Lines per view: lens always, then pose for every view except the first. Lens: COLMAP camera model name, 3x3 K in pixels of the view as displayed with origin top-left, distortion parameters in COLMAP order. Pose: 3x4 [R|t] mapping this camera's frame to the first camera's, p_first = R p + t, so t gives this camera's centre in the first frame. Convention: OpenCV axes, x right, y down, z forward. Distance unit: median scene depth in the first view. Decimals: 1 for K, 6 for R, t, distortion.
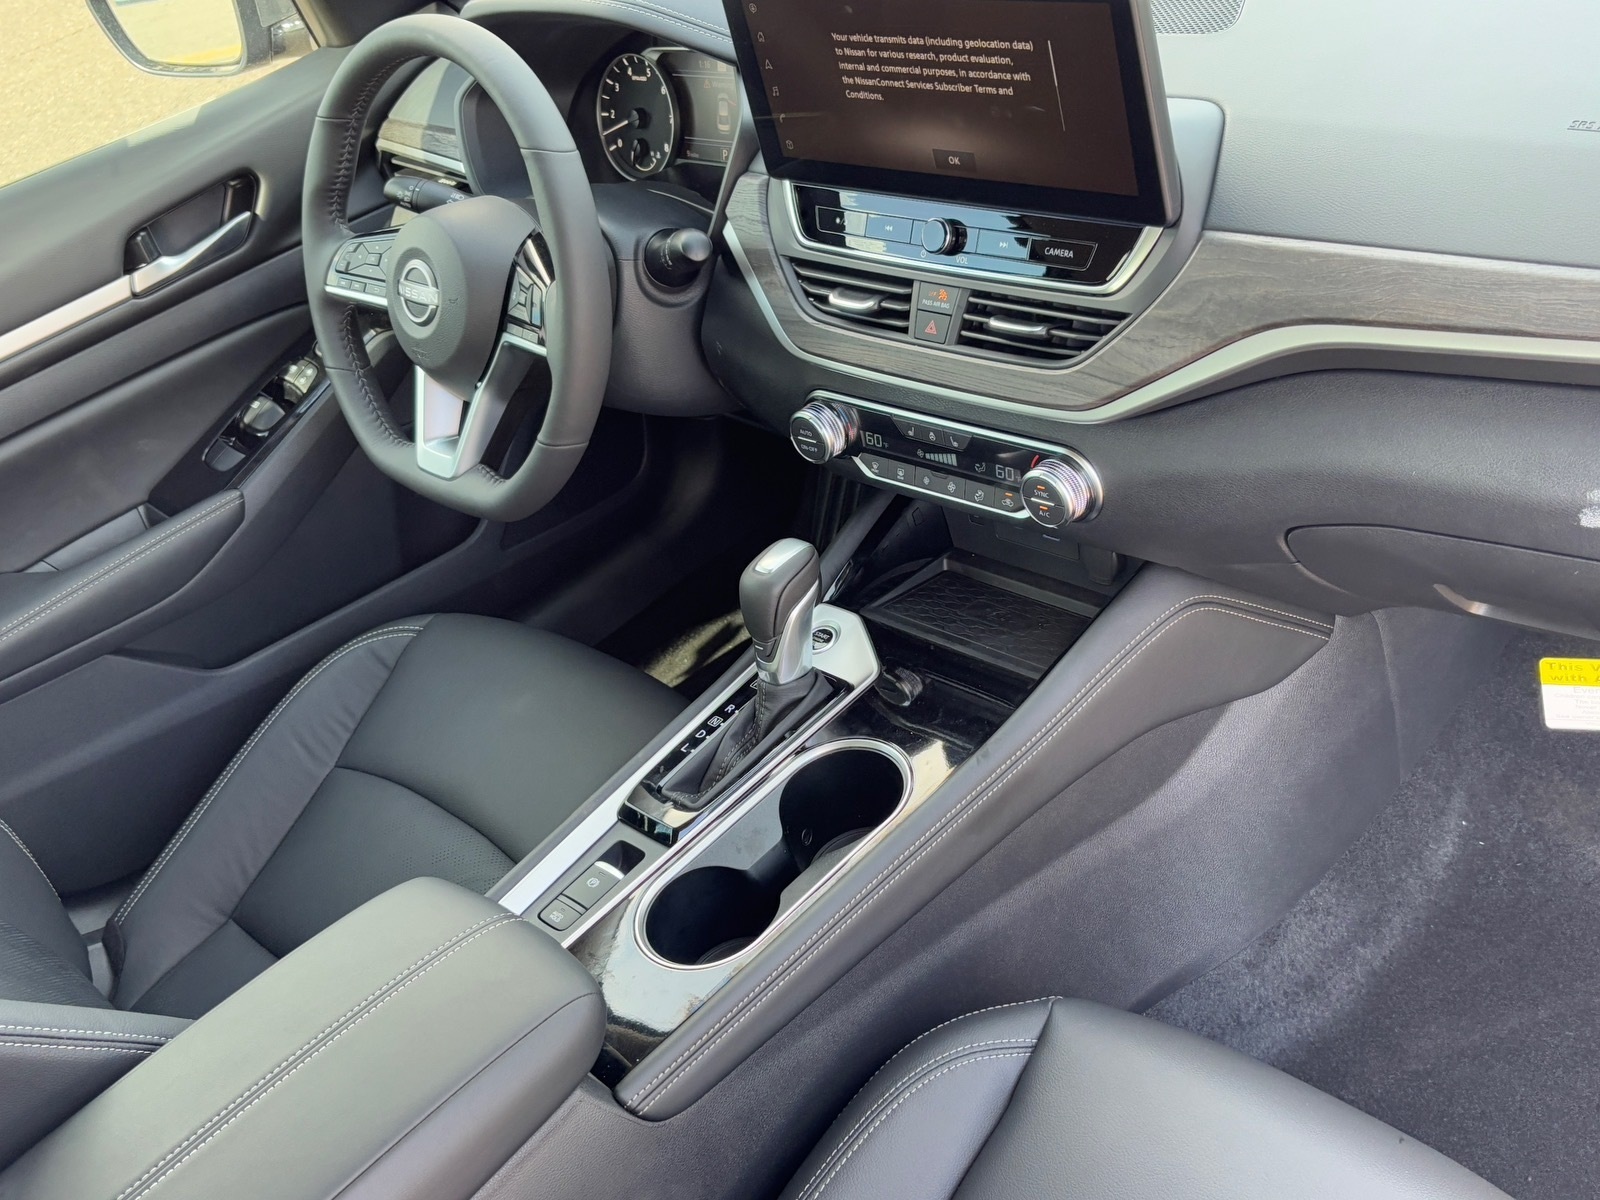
lens RADIAL K [[1726.2, 0, 776.1], [0, 1726.2, 630.8], [0, 0, 1]] dist [0.024144, 0.000000]
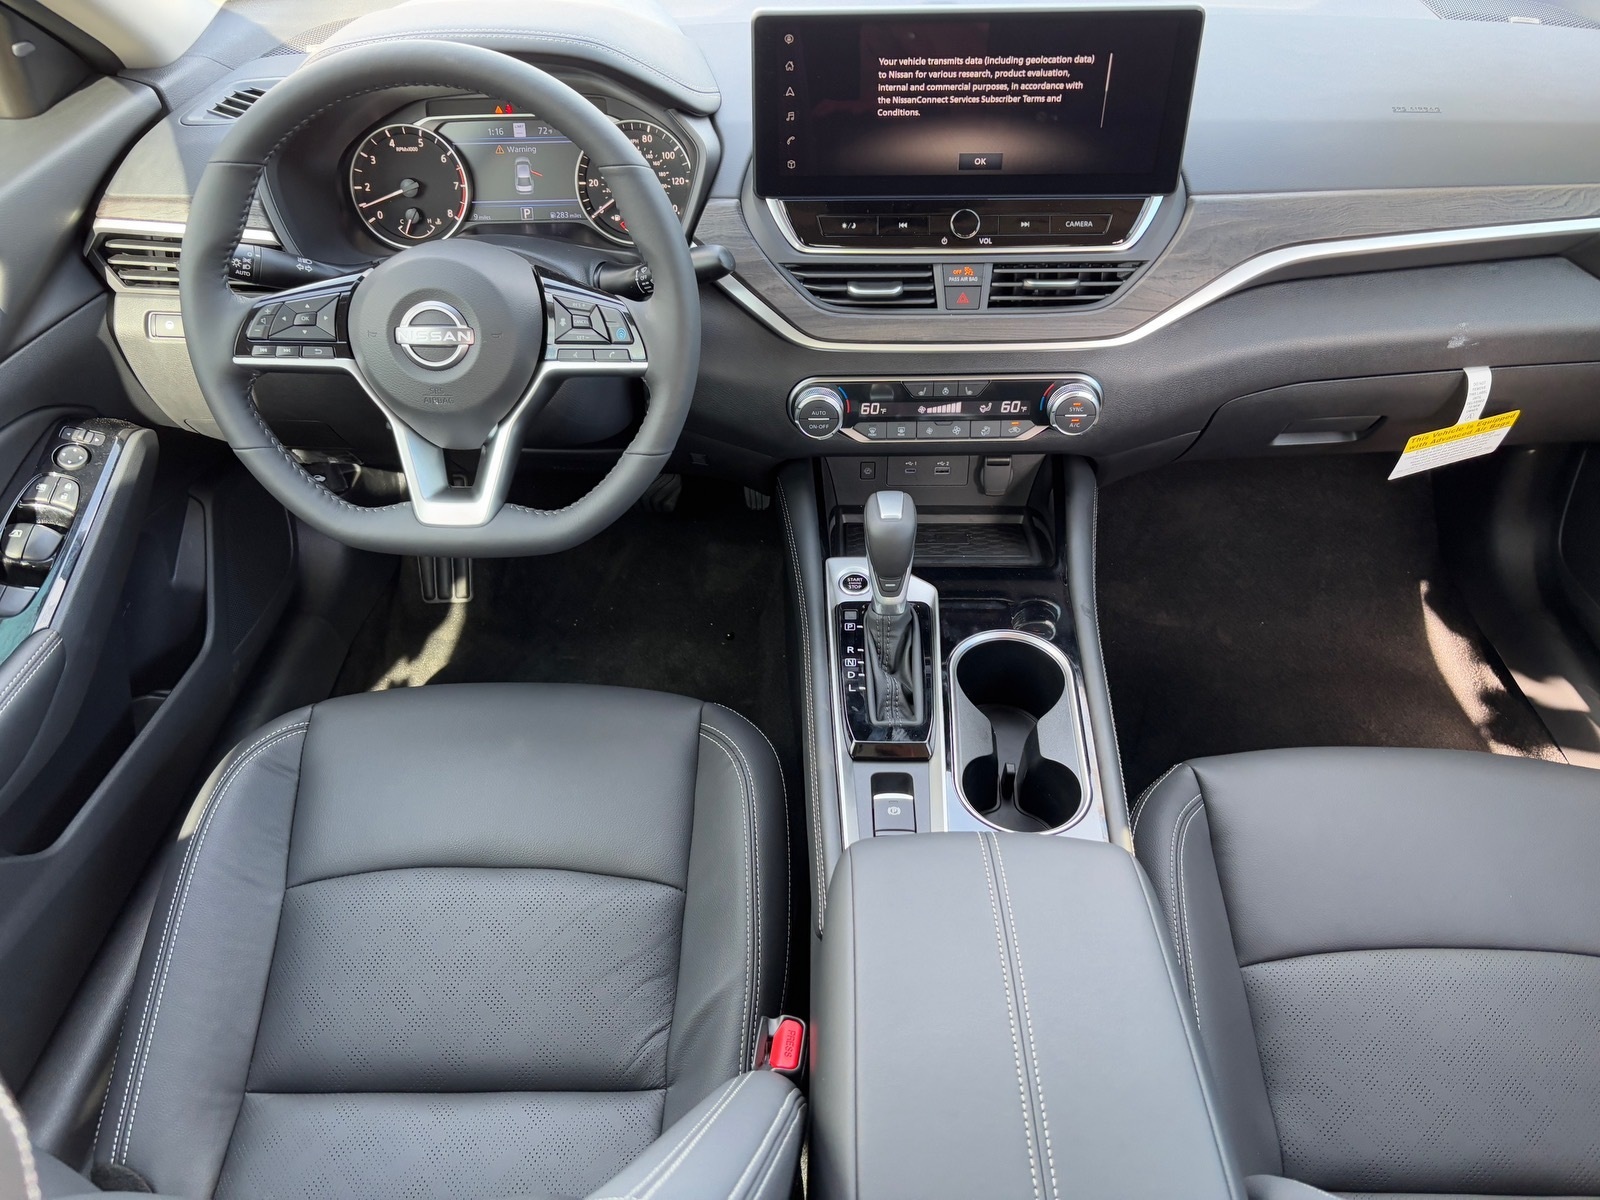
lens RADIAL K [[1223.1, 0, 802.9], [0, 1223.1, 610.0], [0, 0, 1]] dist [0.033921, -0.051808]
pose [[0.694949, -0.229467, 0.681462, -0.617927], [0.266474, 0.962421, 0.052325, -0.032339], [-0.667860, 0.145229, 0.729980, 0.428723]]
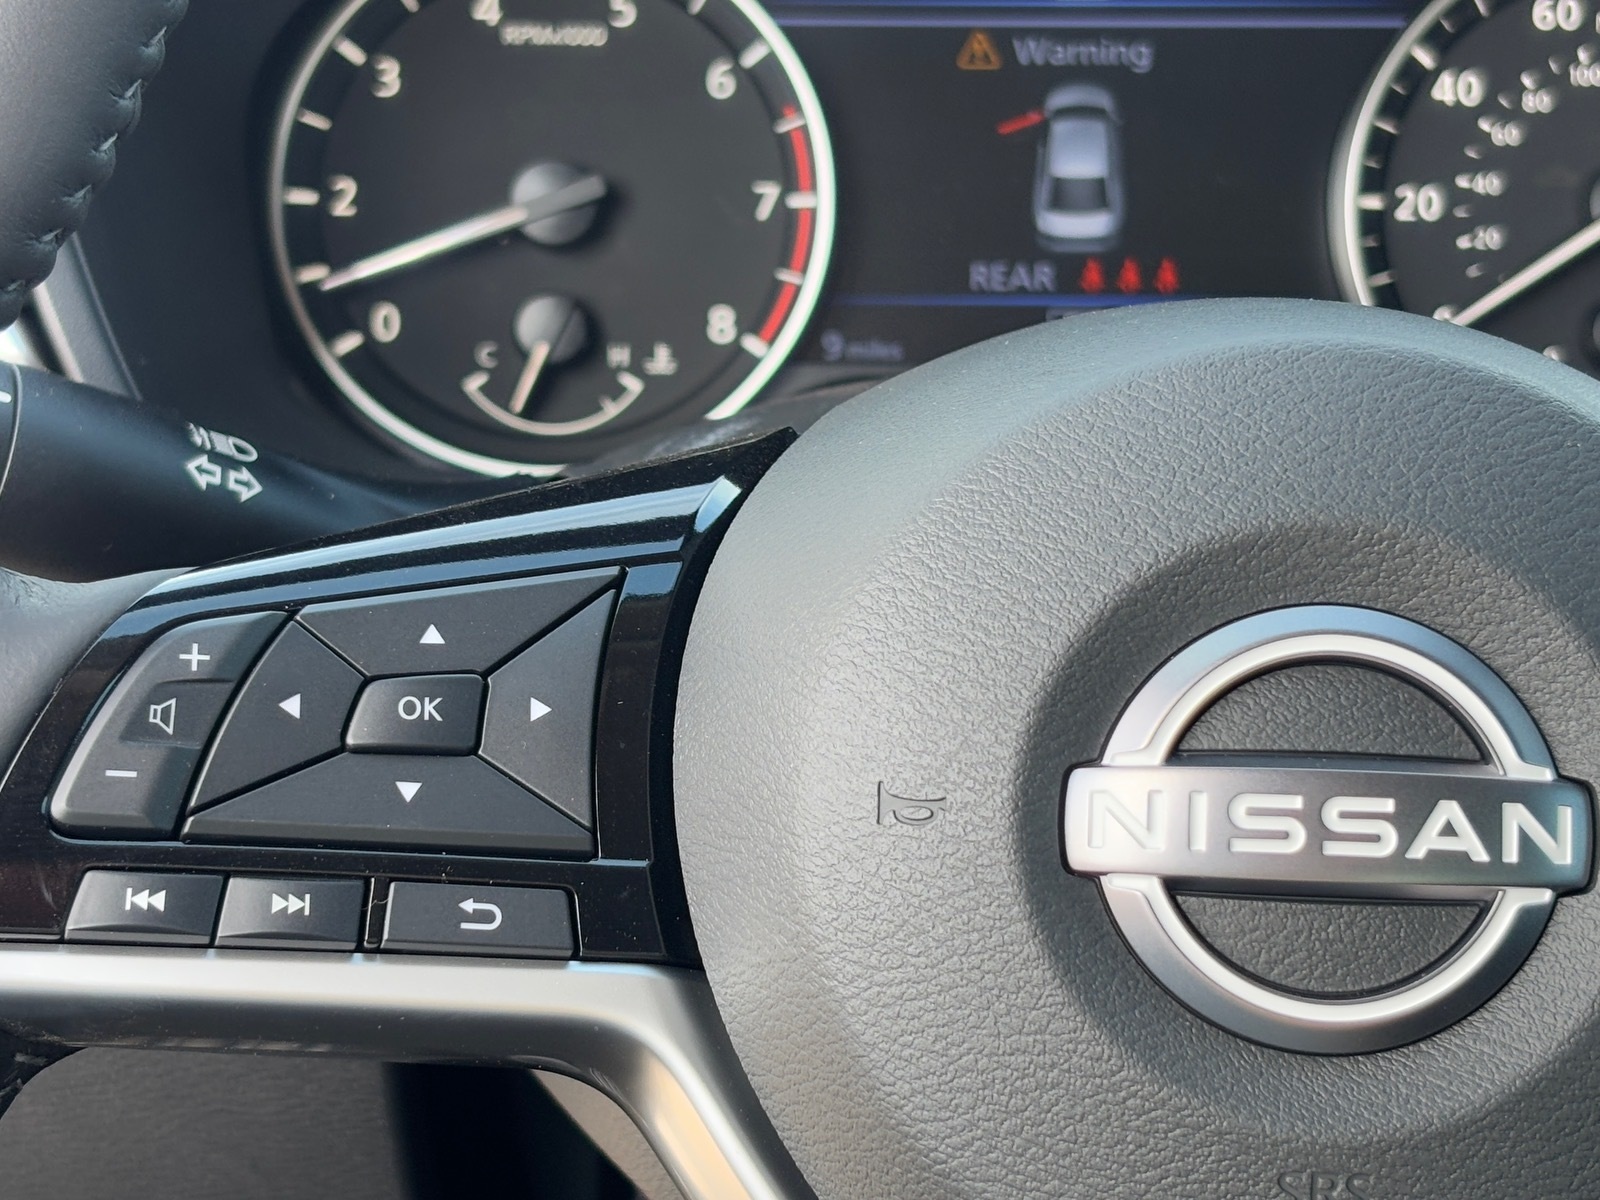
lens RADIAL K [[3395.5, 0, 750.1], [0, 3395.5, 645.7], [0, 0, 1]] dist [0.115197, 0.000000]
pose [[0.674951, 0.013728, 0.737735, -0.494016], [0.250475, 0.936194, -0.246581, -0.165283], [-0.694048, 0.351215, 0.628447, 0.934028]]
